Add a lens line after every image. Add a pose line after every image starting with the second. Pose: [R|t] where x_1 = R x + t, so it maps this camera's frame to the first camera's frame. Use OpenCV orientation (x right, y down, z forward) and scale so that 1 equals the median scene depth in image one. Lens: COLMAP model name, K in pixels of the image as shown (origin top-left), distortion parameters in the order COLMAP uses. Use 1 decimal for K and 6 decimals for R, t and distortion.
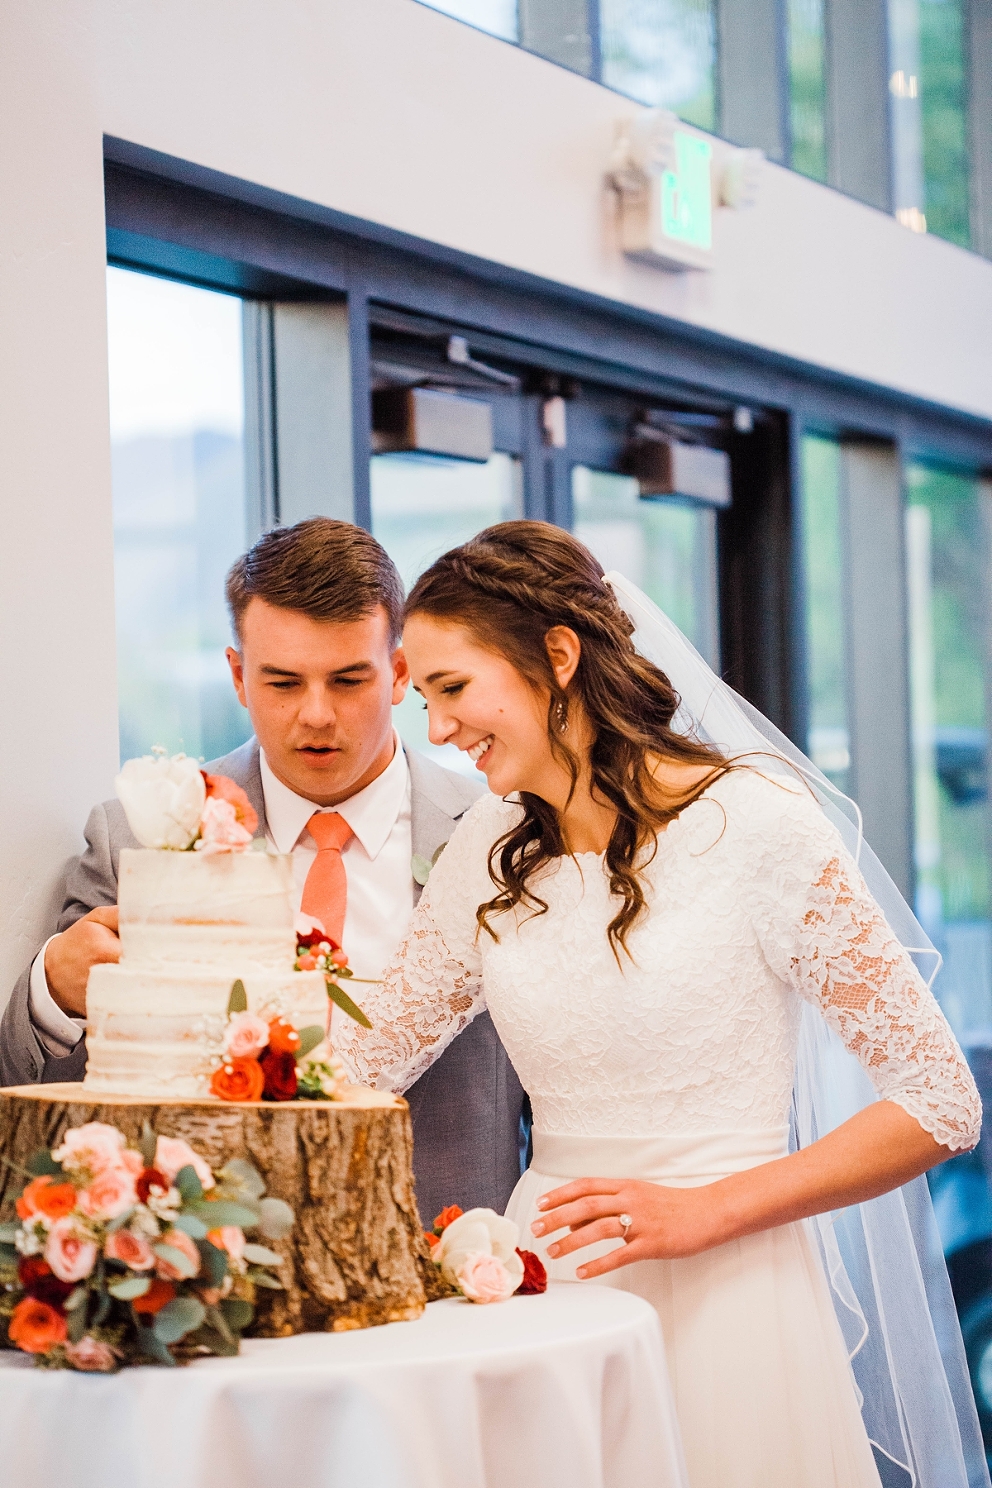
lens RADIAL K [[4170.6, 0, 494.9], [0, 4170.6, 744.4], [0, 0, 1]] dist [-0.046256, 0.000000]
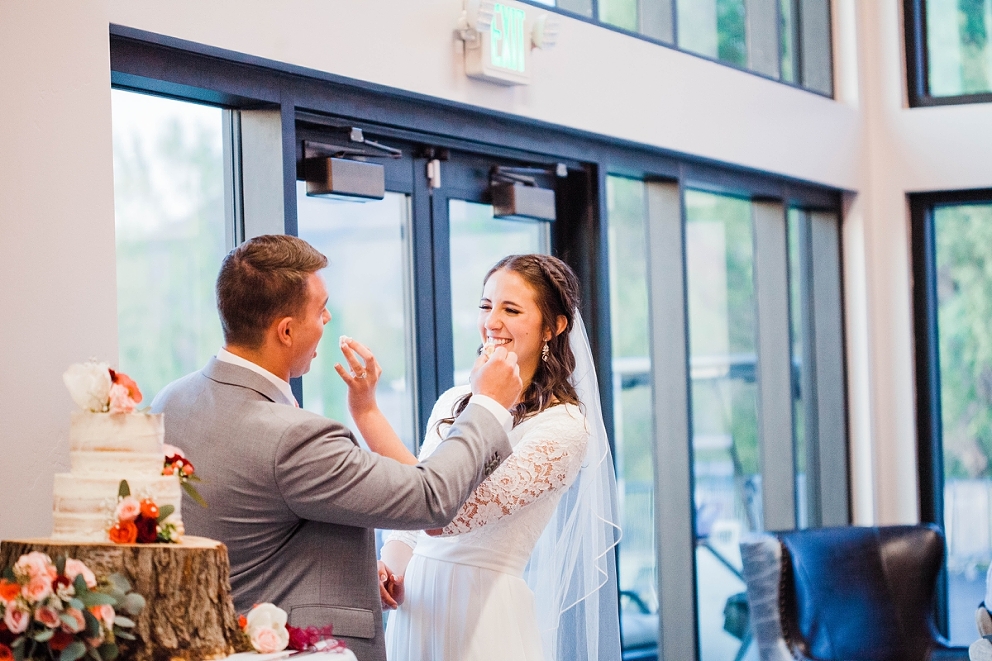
lens RADIAL K [[2780.4, 0, 496.7], [0, 2780.4, 330.1], [0, 0, 1]] dist [-0.046256, 0.000000]
pose [[0.998736, -0.004261, -0.050090, 0.168590], [0.003522, 0.999884, -0.014826, 0.007654], [0.050147, 0.014631, 0.998635, -0.250250]]
